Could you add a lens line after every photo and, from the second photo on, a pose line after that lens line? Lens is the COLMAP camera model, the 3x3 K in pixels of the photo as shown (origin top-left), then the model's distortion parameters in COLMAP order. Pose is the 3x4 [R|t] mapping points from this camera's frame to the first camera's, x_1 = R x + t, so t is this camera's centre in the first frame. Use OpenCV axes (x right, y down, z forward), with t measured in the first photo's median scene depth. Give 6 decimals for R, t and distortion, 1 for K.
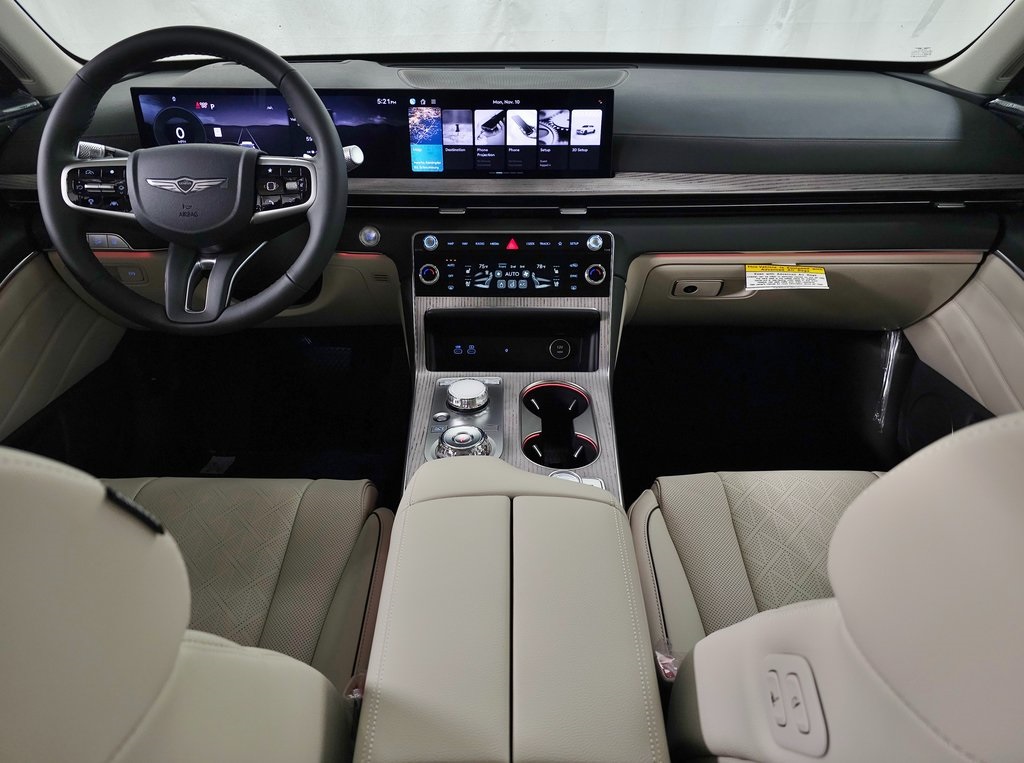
lens RADIAL K [[670.9, 0, 512.0], [0, 670.9, 381.5], [0, 0, 1]] dist [-0.004642, -0.001986]
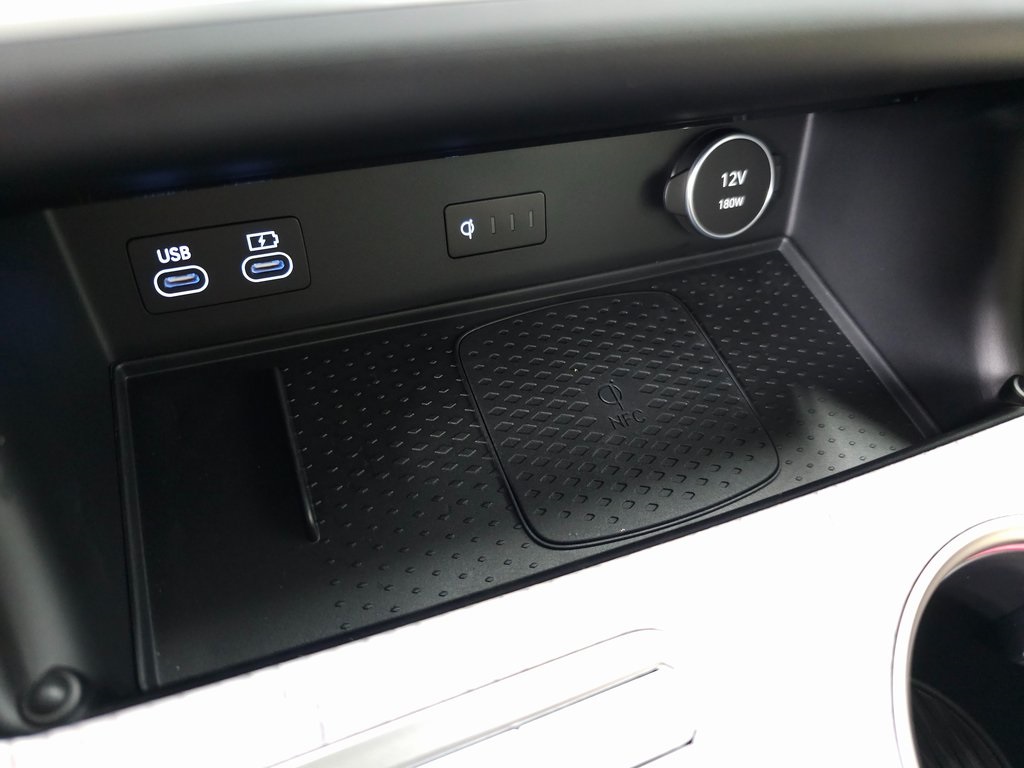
lens RADIAL K [[670.9, 0, 512.0], [0, 670.9, 384.0], [0, 0, 1]] dist [-0.004642, -0.001986]
pose [[0.913230, -0.244939, 0.325602, -0.072350], [0.070270, 0.881838, 0.466287, -0.101338], [-0.401340, -0.402946, 0.822533, 0.897567]]
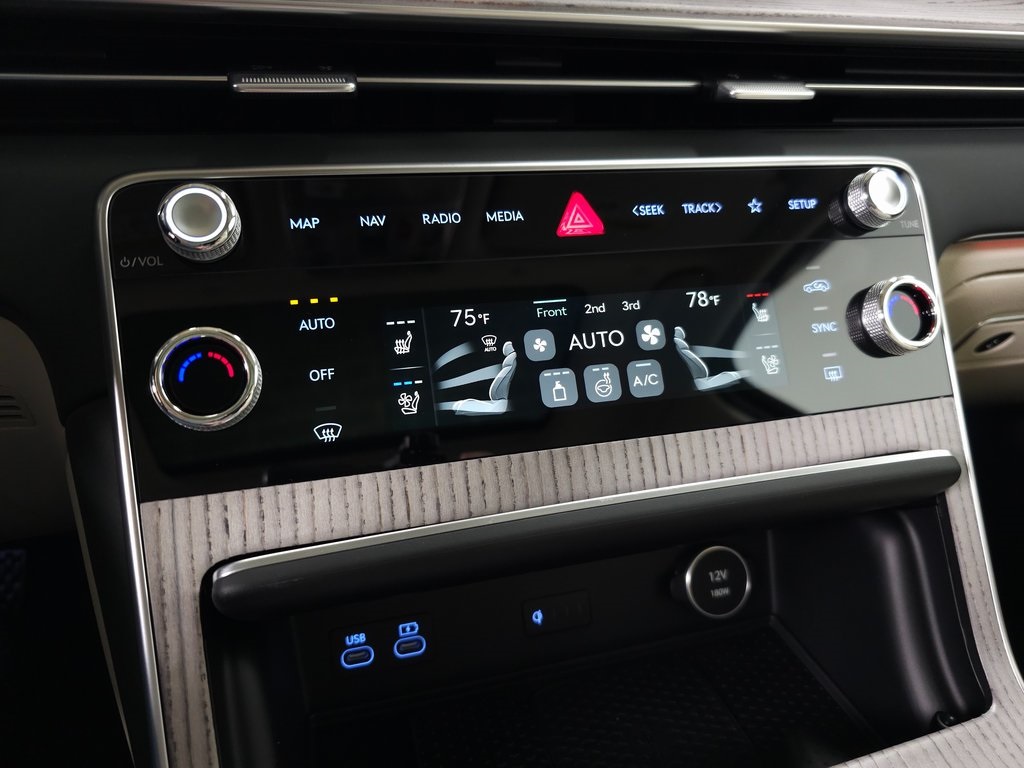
lens RADIAL K [[670.9, 0, 512.0], [0, 670.9, 384.0], [0, 0, 1]] dist [-0.004642, -0.001986]
pose [[0.949902, -0.105033, 0.294370, -0.096868], [0.134252, 0.987646, -0.080821, -0.130515], [-0.282244, 0.116292, 0.952268, 0.789771]]
